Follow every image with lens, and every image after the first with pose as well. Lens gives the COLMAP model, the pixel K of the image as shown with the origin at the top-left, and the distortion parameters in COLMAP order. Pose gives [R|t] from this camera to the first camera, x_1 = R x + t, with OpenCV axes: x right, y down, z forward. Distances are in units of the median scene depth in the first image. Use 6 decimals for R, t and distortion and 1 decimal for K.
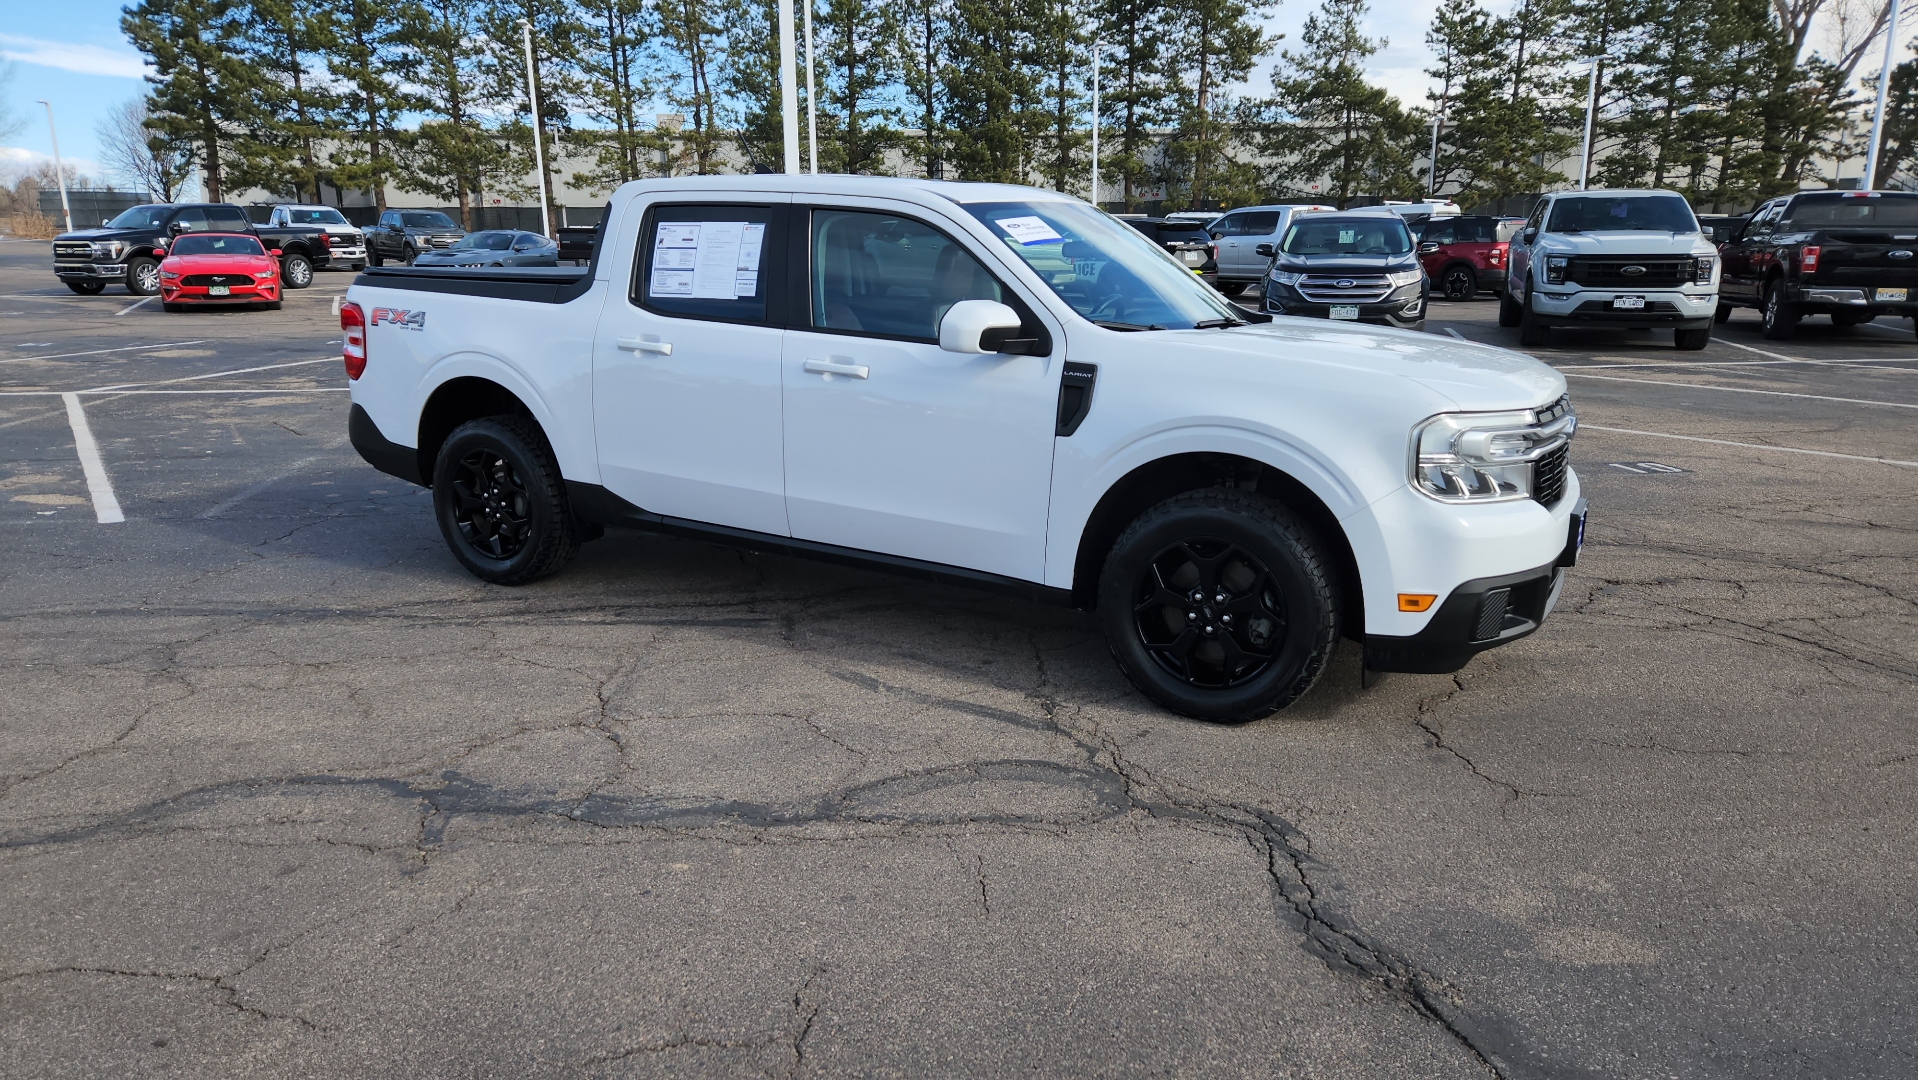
lens RADIAL K [[1291.8, 0, 928.1], [0, 1291.8, 550.9], [0, 0, 1]] dist [0.074031, -0.055820]
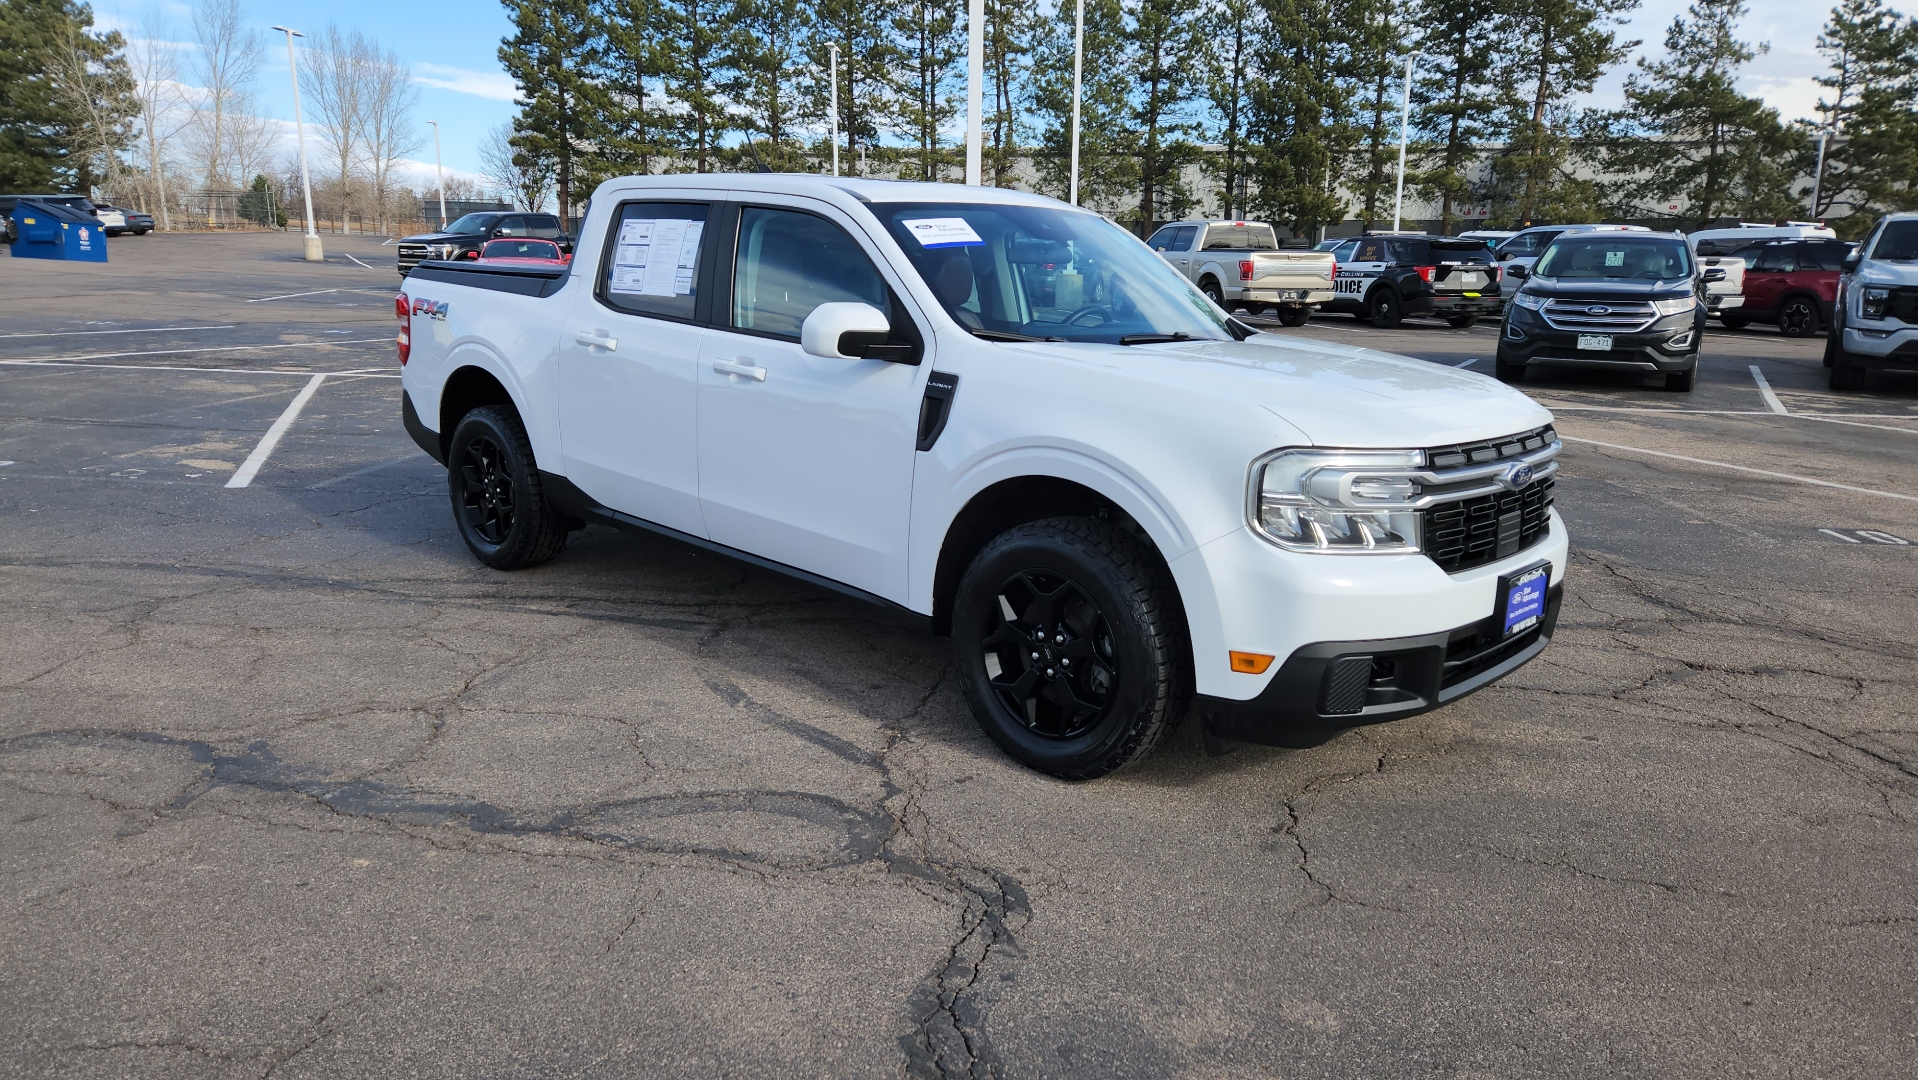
lens RADIAL K [[1294.6, 0, 925.1], [0, 1294.6, 533.5], [0, 0, 1]] dist [0.075334, -0.058594]
pose [[0.971740, 0.069685, -0.225533, 0.019864], [-0.075235, 0.997036, -0.016095, -0.000898], [0.223743, 0.032609, 0.974103, 0.005926]]
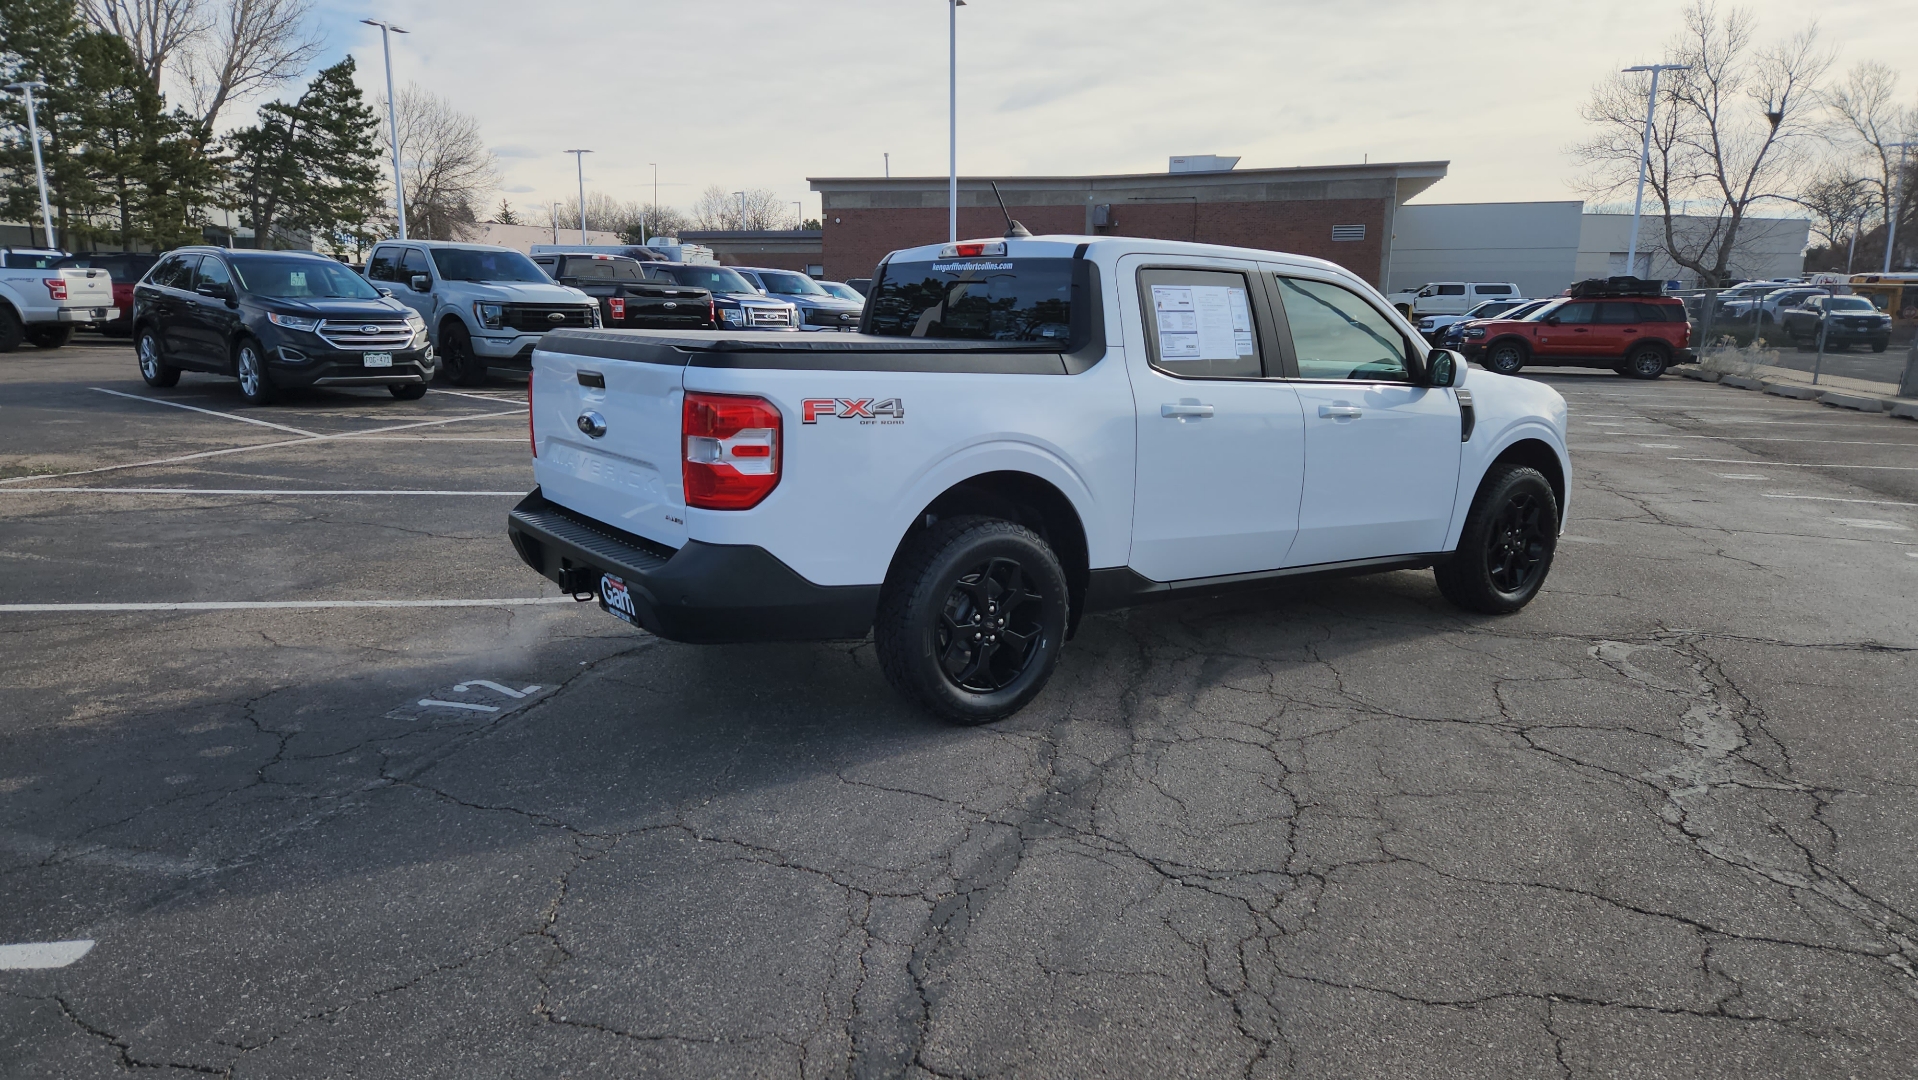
lens RADIAL K [[1289.0, 0, 913.3], [0, 1289.0, 560.9], [0, 0, 1]] dist [0.077638, -0.064458]
pose [[0.422529, -0.175141, 0.889267, -0.089731], [0.192796, 0.976065, 0.100630, -0.013801], [-0.885607, 0.128928, 0.446182, 0.056635]]
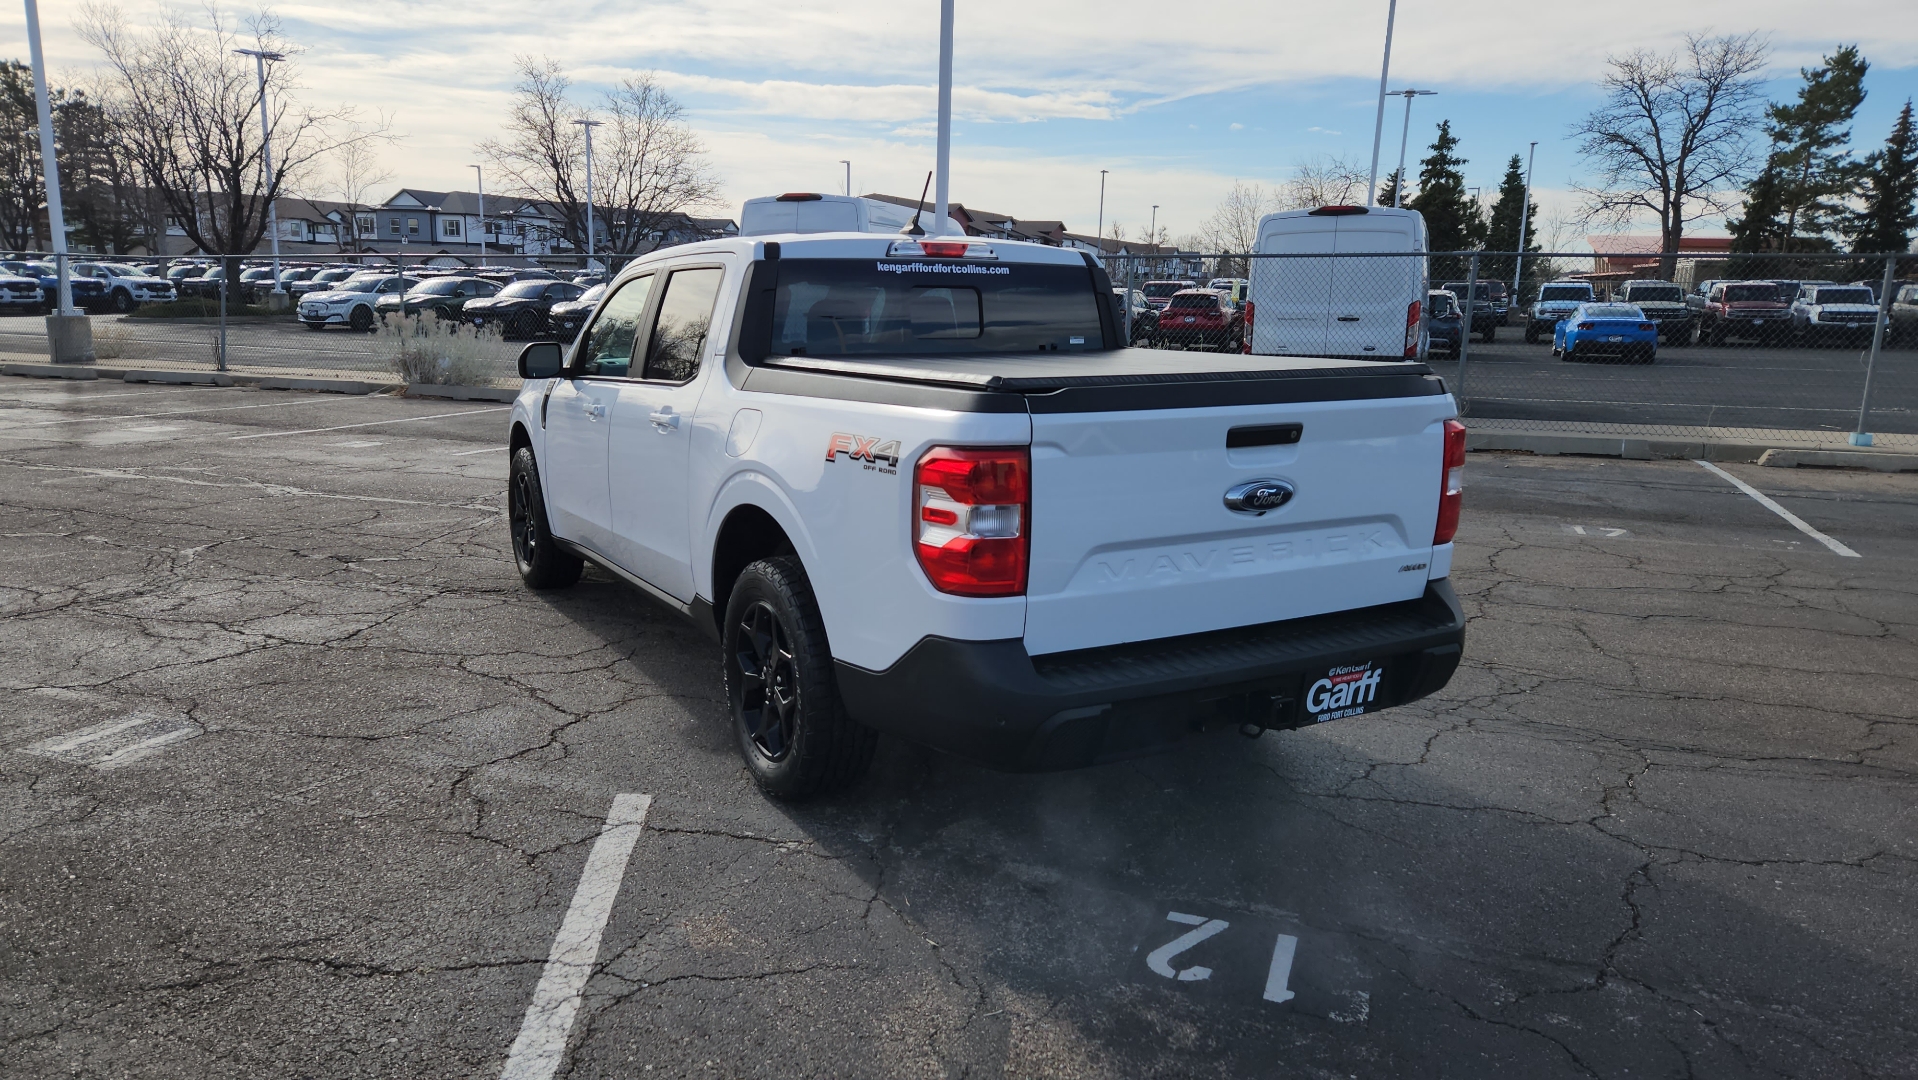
lens RADIAL K [[1291.8, 0, 928.1], [0, 1291.8, 550.9], [0, 0, 1]] dist [0.074031, -0.055820]
pose [[-0.866083, -0.112254, 0.487134, -0.048628], [0.097679, 0.917677, 0.385132, -0.035698], [-0.490264, 0.381139, -0.783820, 0.147023]]
